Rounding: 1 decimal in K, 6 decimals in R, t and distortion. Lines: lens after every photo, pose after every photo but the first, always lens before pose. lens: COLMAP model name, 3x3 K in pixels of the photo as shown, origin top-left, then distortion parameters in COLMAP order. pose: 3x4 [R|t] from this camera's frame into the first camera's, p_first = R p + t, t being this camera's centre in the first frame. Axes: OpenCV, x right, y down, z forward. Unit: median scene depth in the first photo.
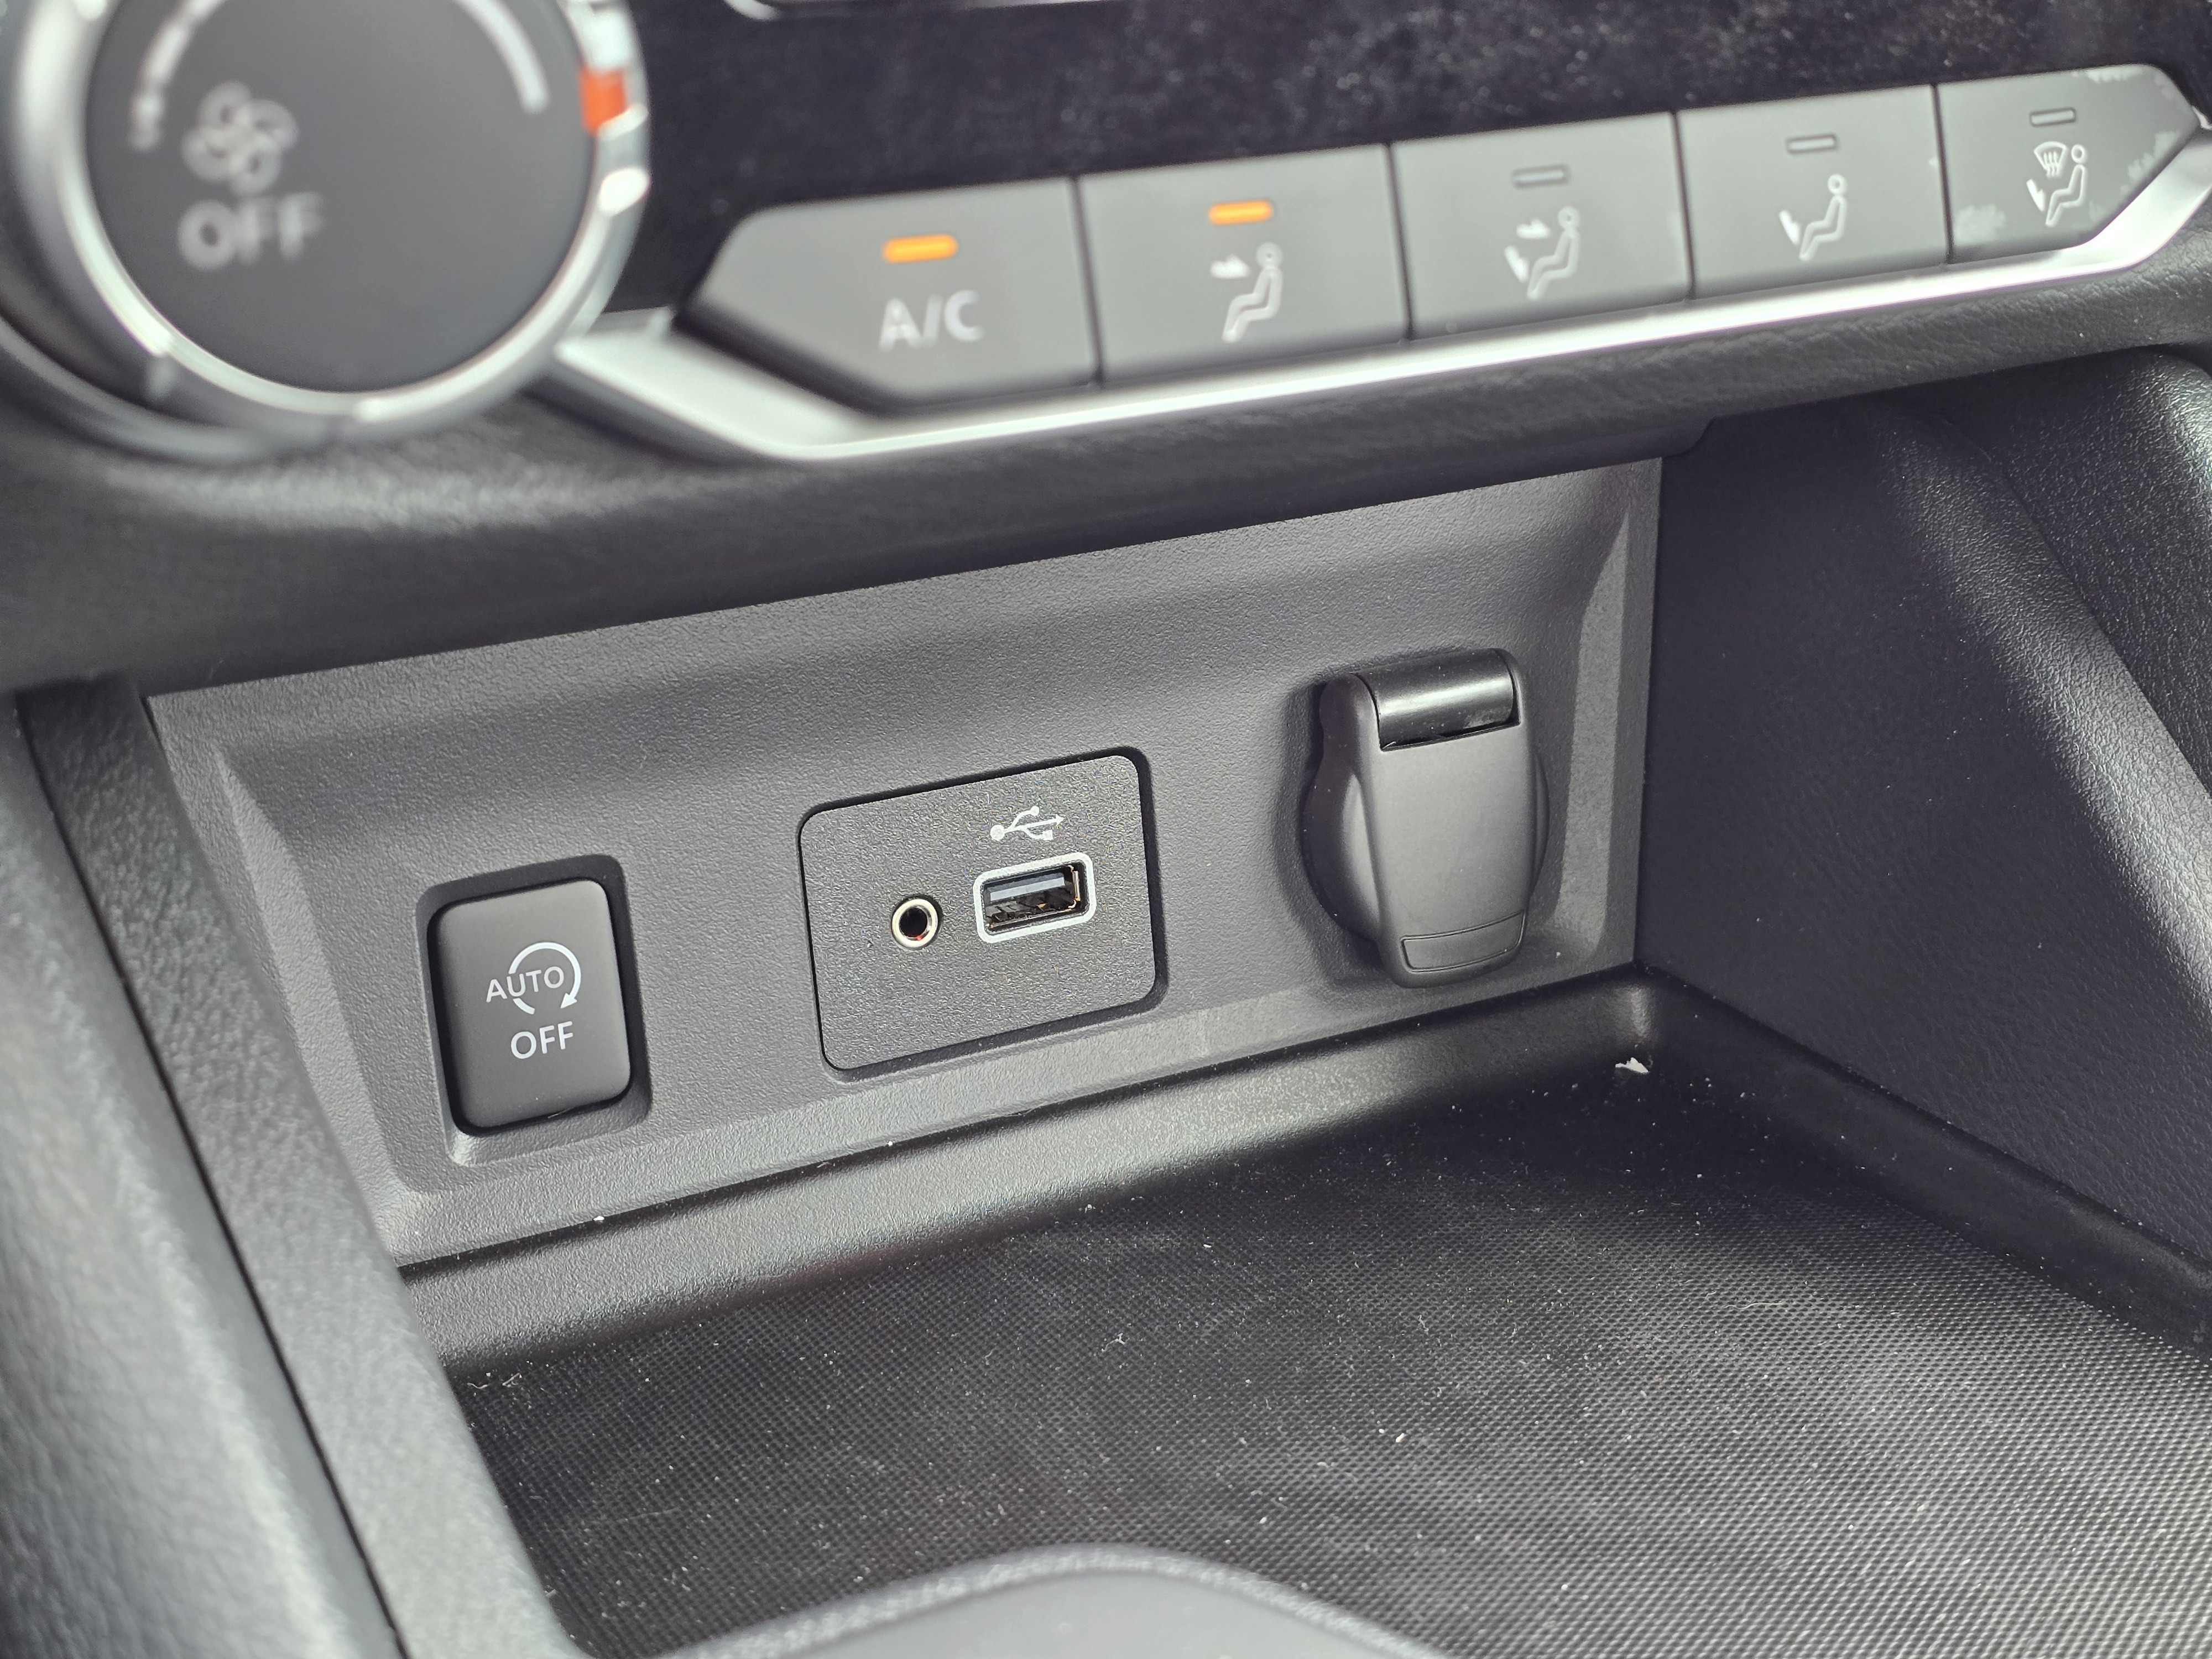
lens RADIAL K [[3092.7, 0, 1109.4], [0, 3092.7, 828.0], [0, 0, 1]] dist [0.144302, 0.000000]
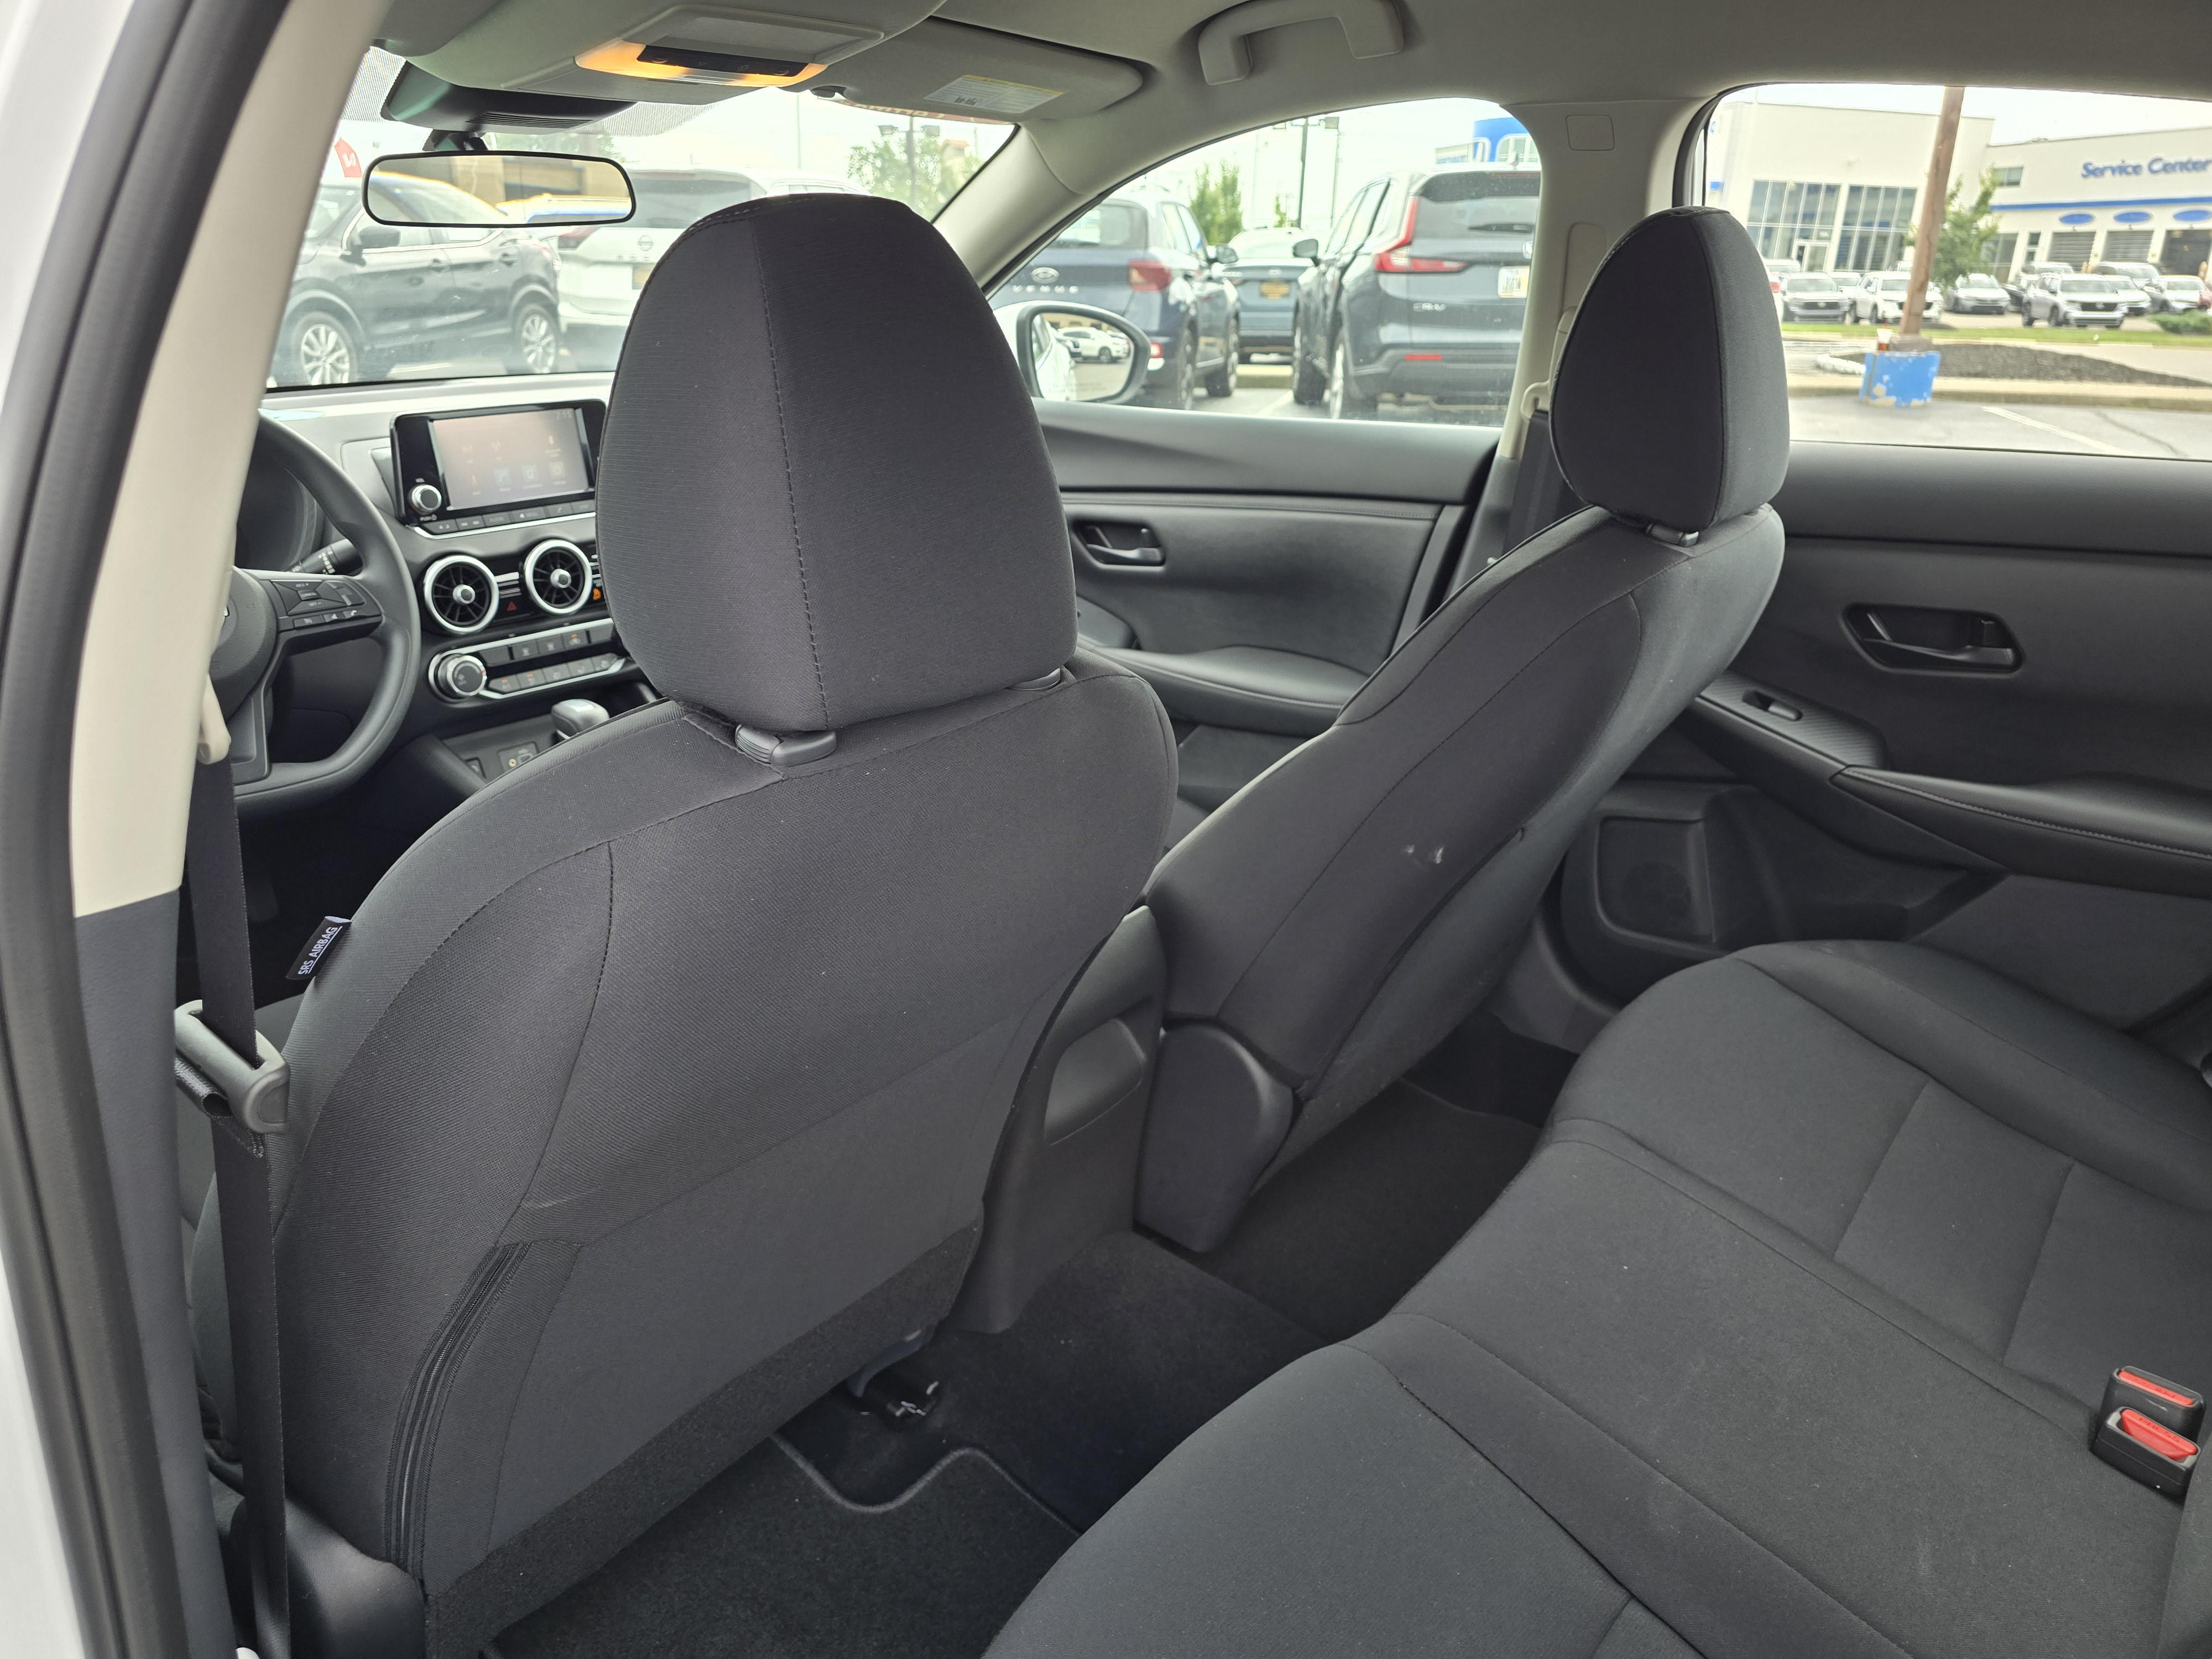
lens RADIAL K [[1506.8, 0, 1088.2], [0, 1506.8, 829.9], [0, 0, 1]] dist [0.040104, -0.035809]
pose [[0.915136, -0.201961, 0.348909, -0.134935], [0.249653, 0.963453, -0.097120, 1.367810], [-0.316543, 0.175984, 0.932111, -4.664203]]
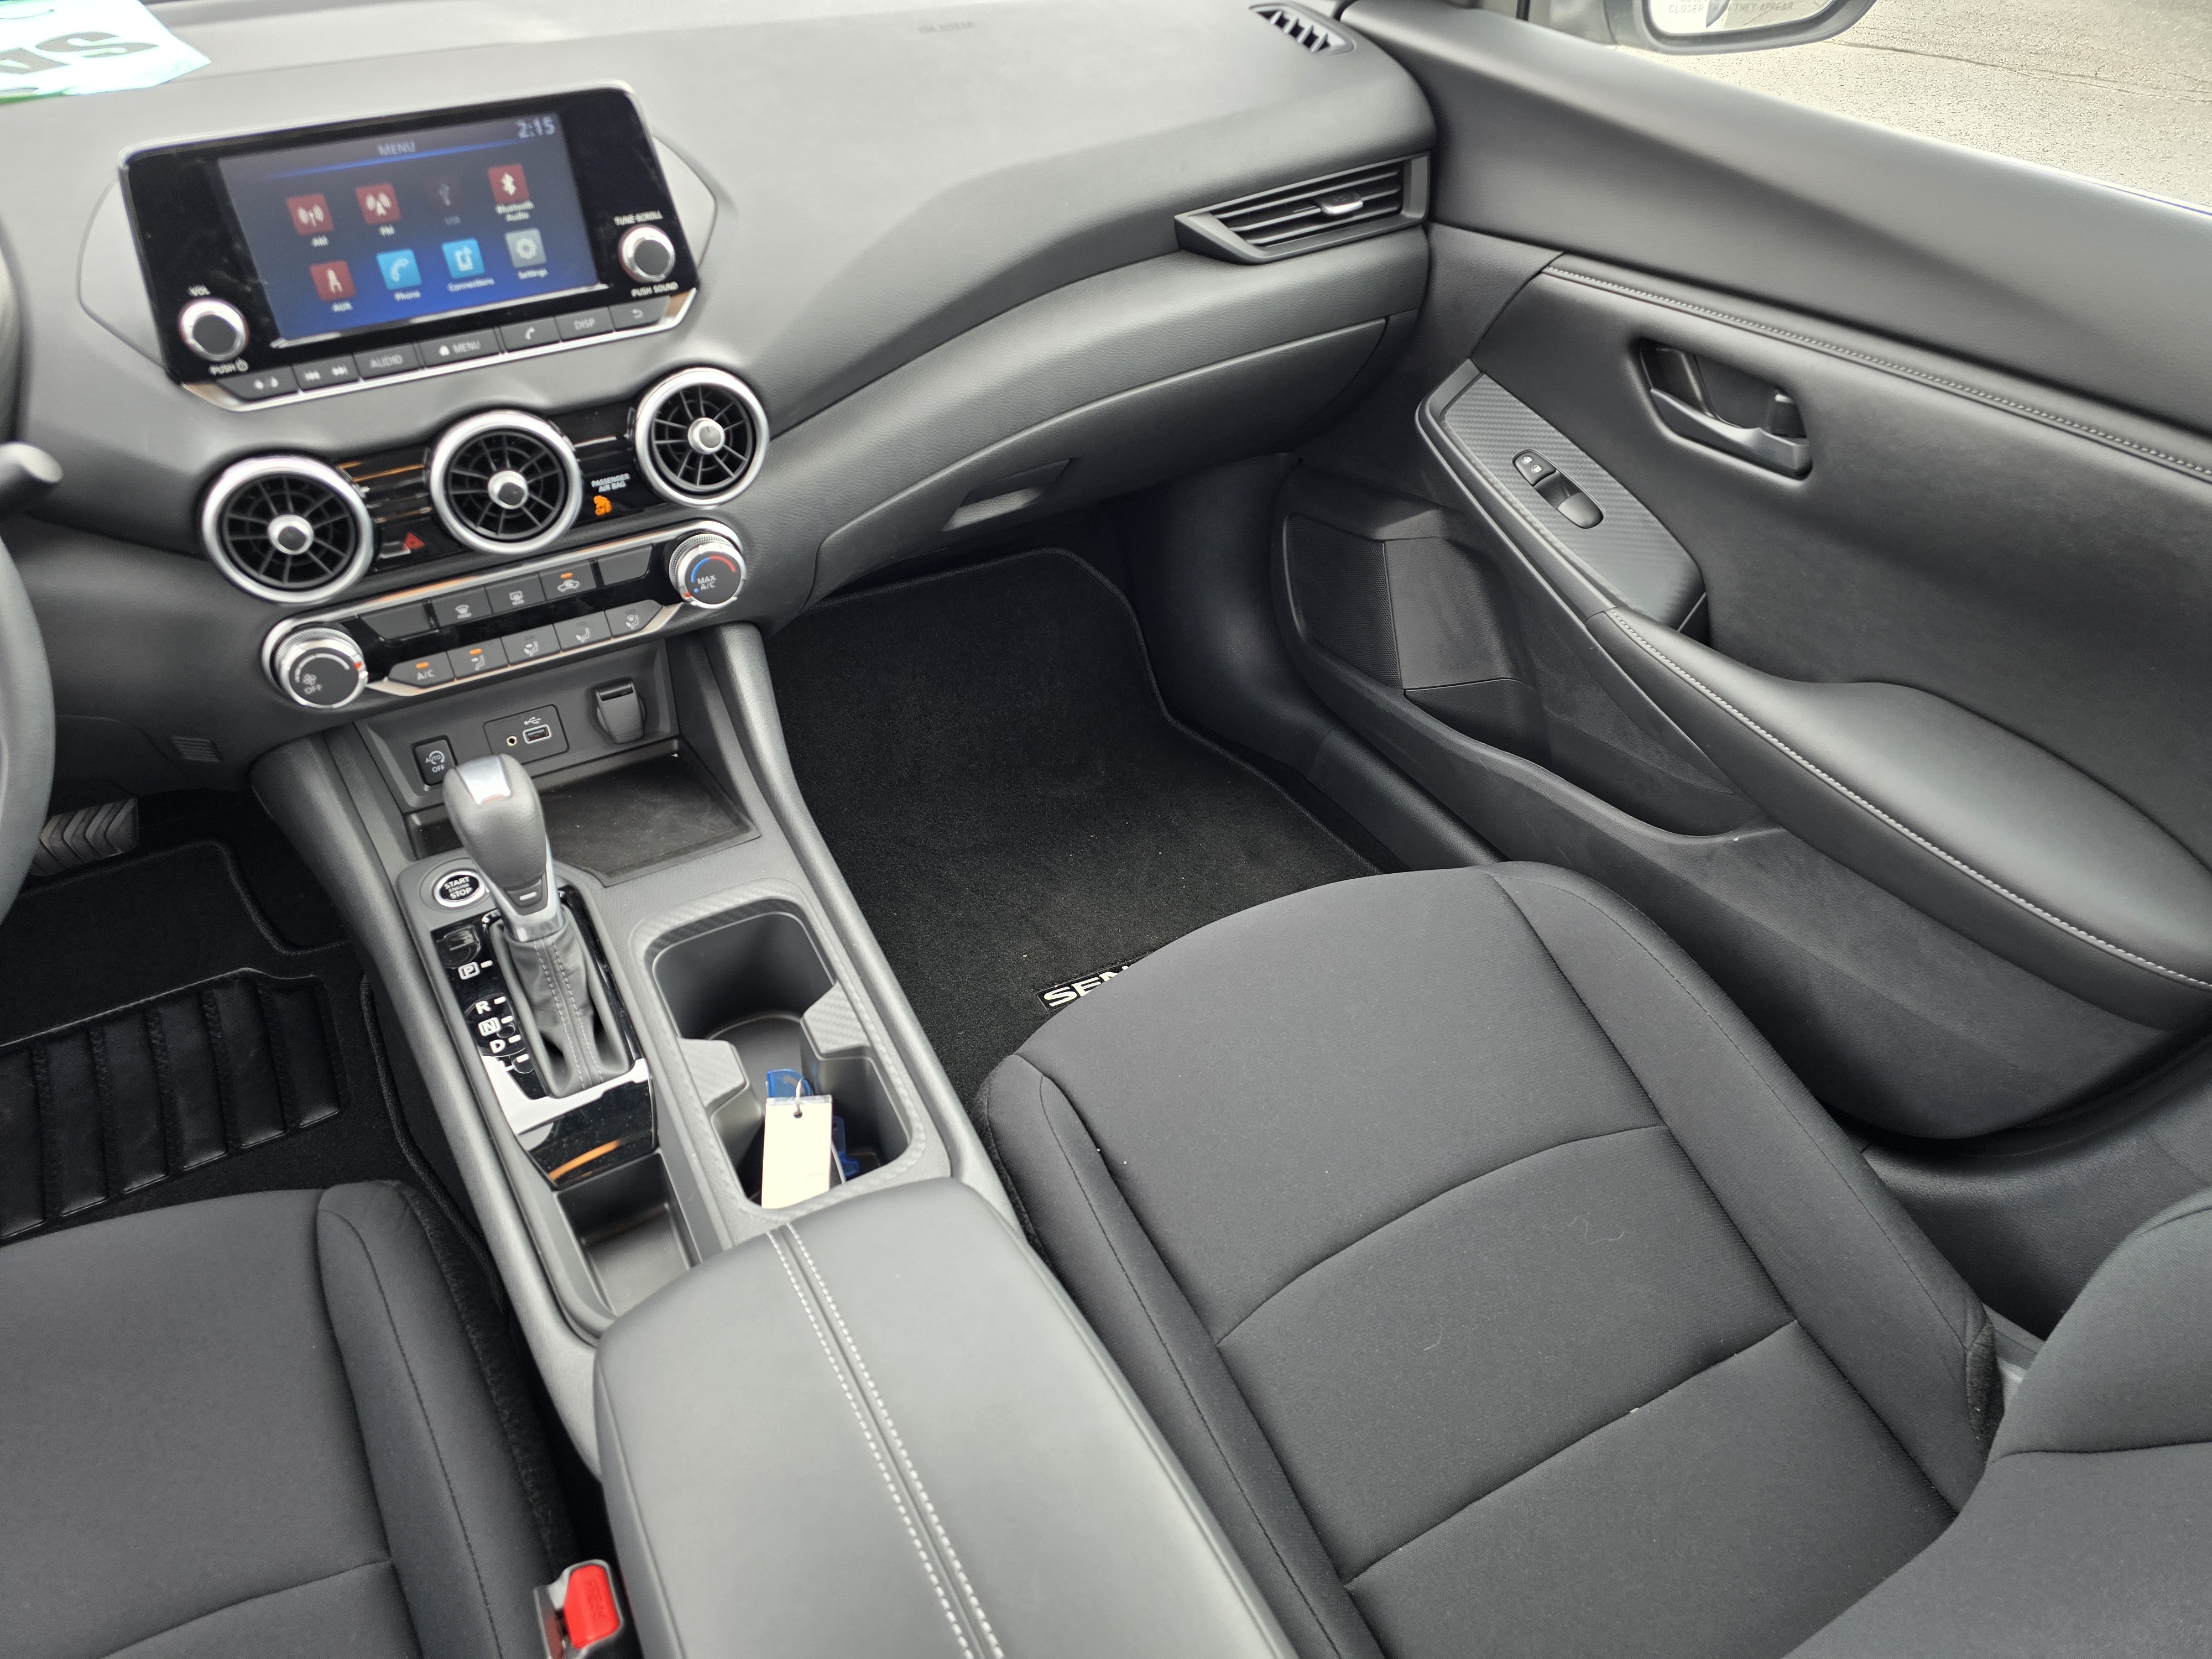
lens RADIAL K [[1506.8, 0, 1095.0], [0, 1506.8, 840.0], [0, 0, 1]] dist [0.061191, -0.062346]
pose [[0.997318, -0.070317, -0.020327, 1.256753], [0.072778, 0.982261, 0.172821, -0.232875], [0.007814, -0.173837, 0.984743, -2.069102]]
